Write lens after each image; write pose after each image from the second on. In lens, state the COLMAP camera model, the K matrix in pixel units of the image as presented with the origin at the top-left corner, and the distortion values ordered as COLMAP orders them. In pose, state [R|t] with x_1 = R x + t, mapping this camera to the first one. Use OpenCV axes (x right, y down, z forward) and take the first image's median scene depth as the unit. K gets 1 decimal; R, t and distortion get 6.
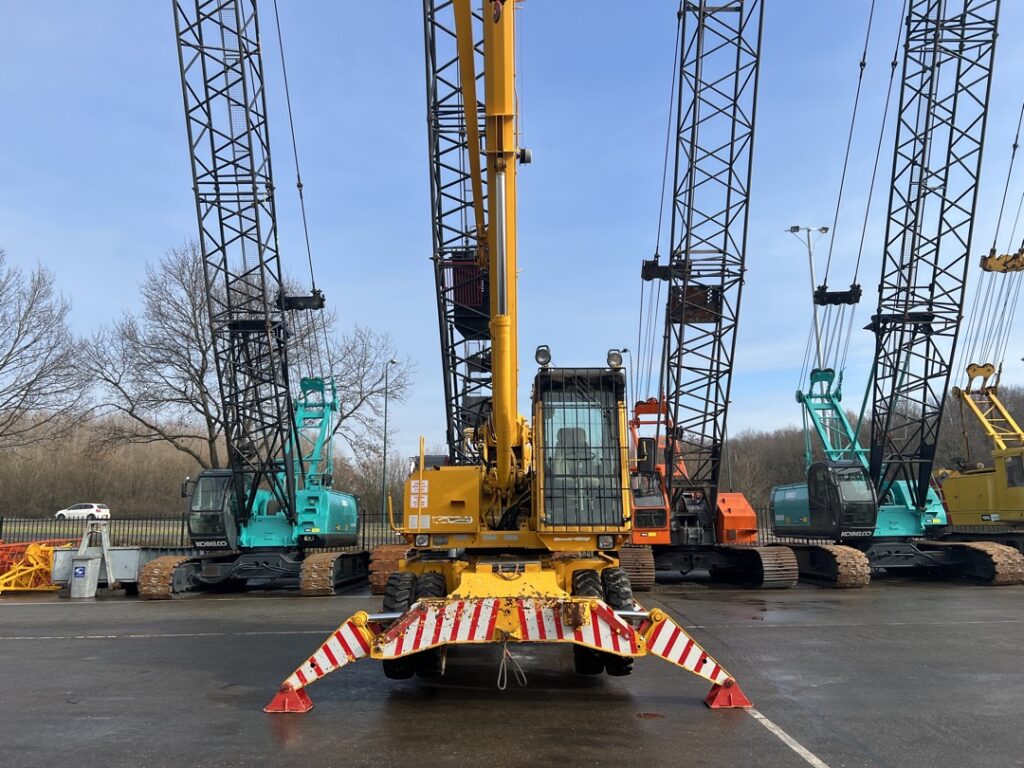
lens RADIAL K [[763.7, 0, 522.2], [0, 763.7, 385.2], [0, 0, 1]] dist [0.065218, -0.084660]
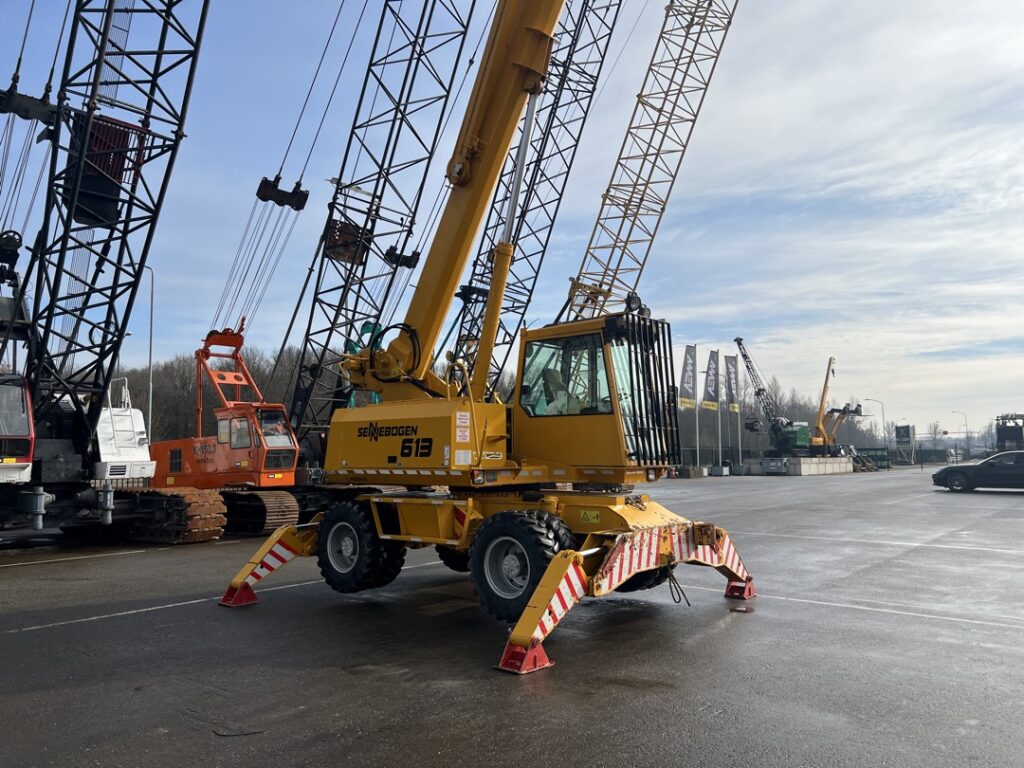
lens RADIAL K [[763.7, 0, 522.2], [0, 763.7, 385.2], [0, 0, 1]] dist [0.065218, -0.084660]
pose [[0.650625, 0.073568, 0.755828, -0.978275], [-0.126947, 0.991828, 0.012739, 0.093230], [-0.748713, -0.104239, 0.654647, 0.465893]]
